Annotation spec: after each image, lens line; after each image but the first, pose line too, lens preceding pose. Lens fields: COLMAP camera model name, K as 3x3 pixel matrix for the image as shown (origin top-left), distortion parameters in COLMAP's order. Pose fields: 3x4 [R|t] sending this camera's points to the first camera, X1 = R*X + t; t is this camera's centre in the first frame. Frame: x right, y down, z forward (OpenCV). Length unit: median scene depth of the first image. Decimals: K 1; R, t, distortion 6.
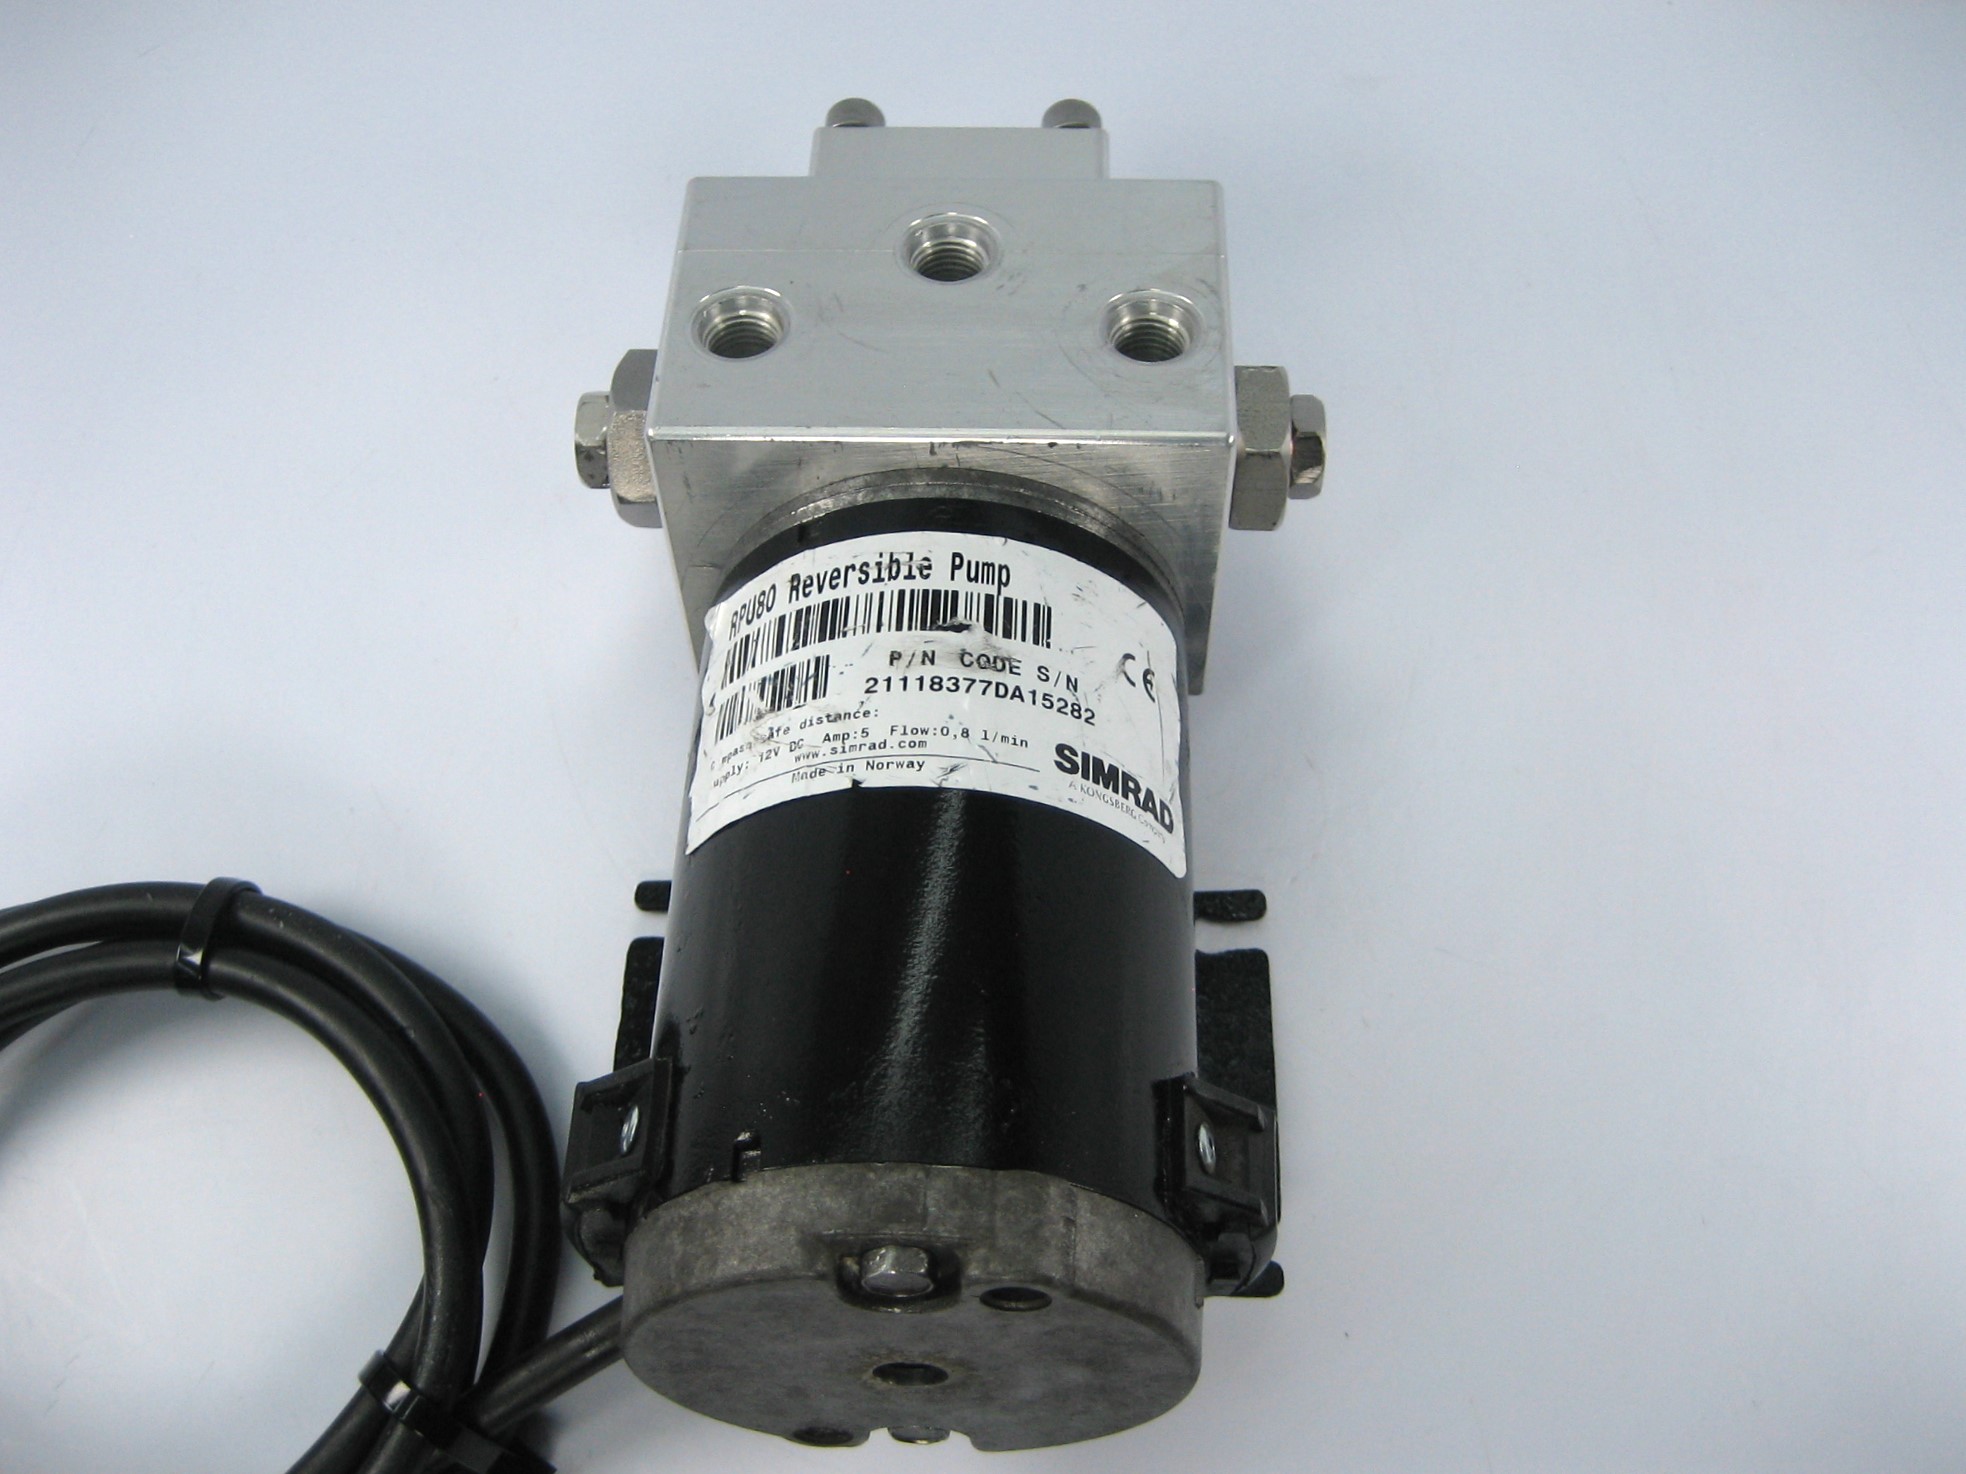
lens RADIAL K [[2092.4, 0, 983.0], [0, 2092.4, 737.0], [0, 0, 1]] dist [-0.009580, -0.002383]
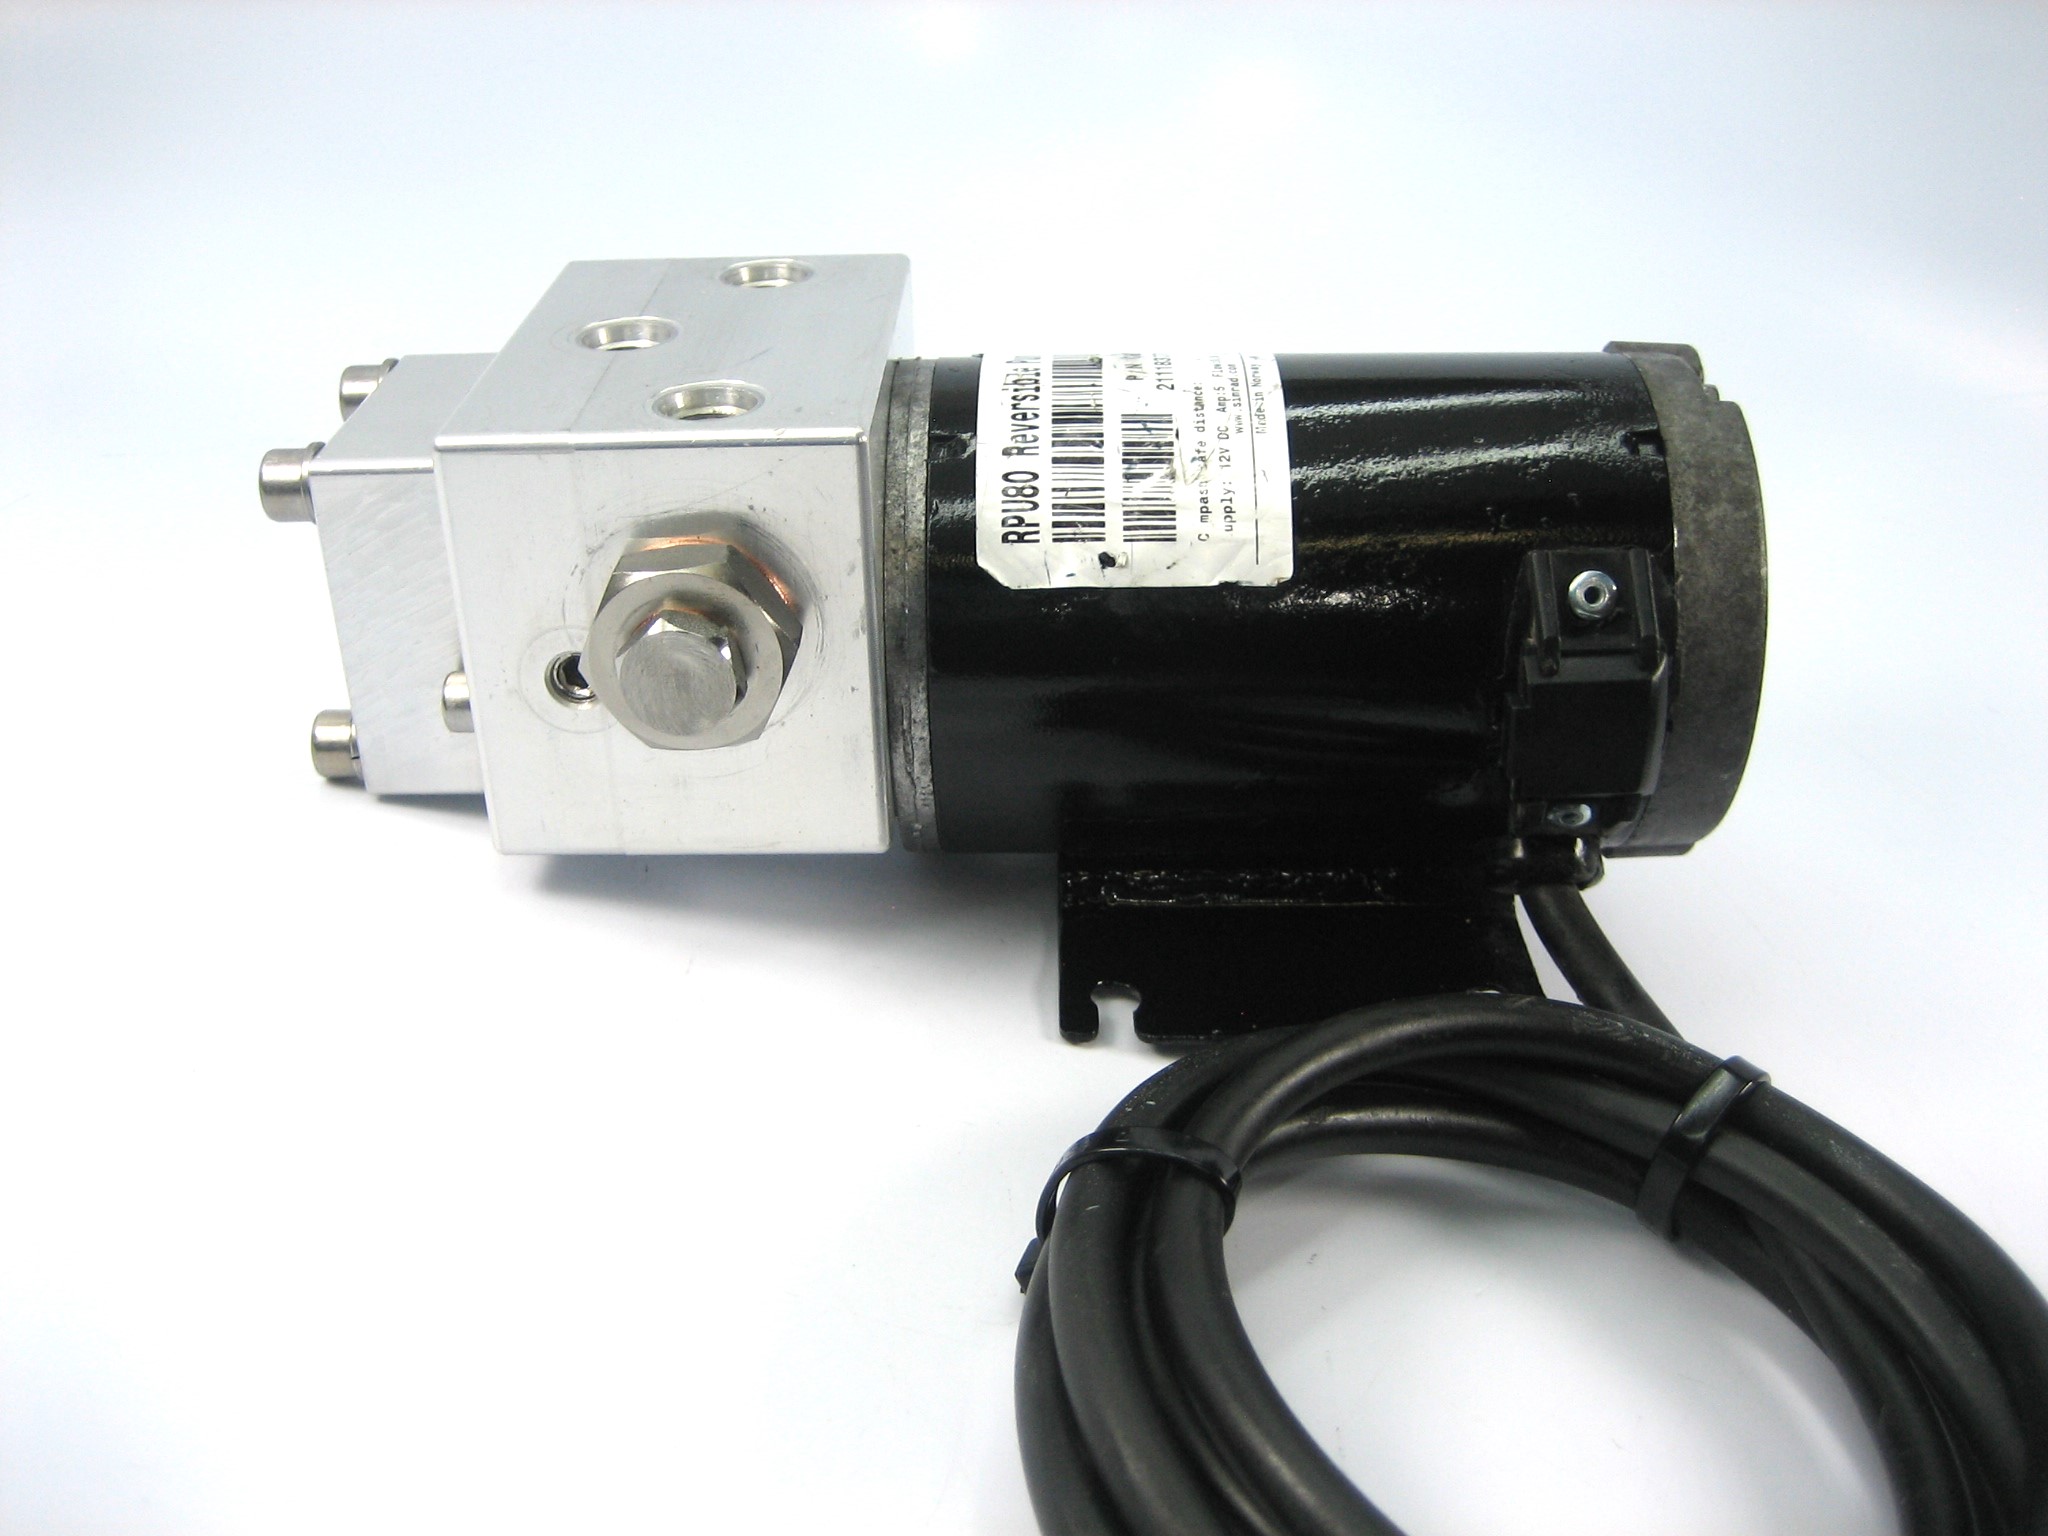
lens RADIAL K [[2179.7, 0, 1024.0], [0, 2179.7, 768.0], [0, 0, 1]] dist [-0.009580, -0.002383]
pose [[-0.017822, -0.453296, 0.891182, -1.096202], [0.831006, 0.488919, 0.265305, -0.276064], [-0.555977, 0.745306, 0.367979, 0.763606]]
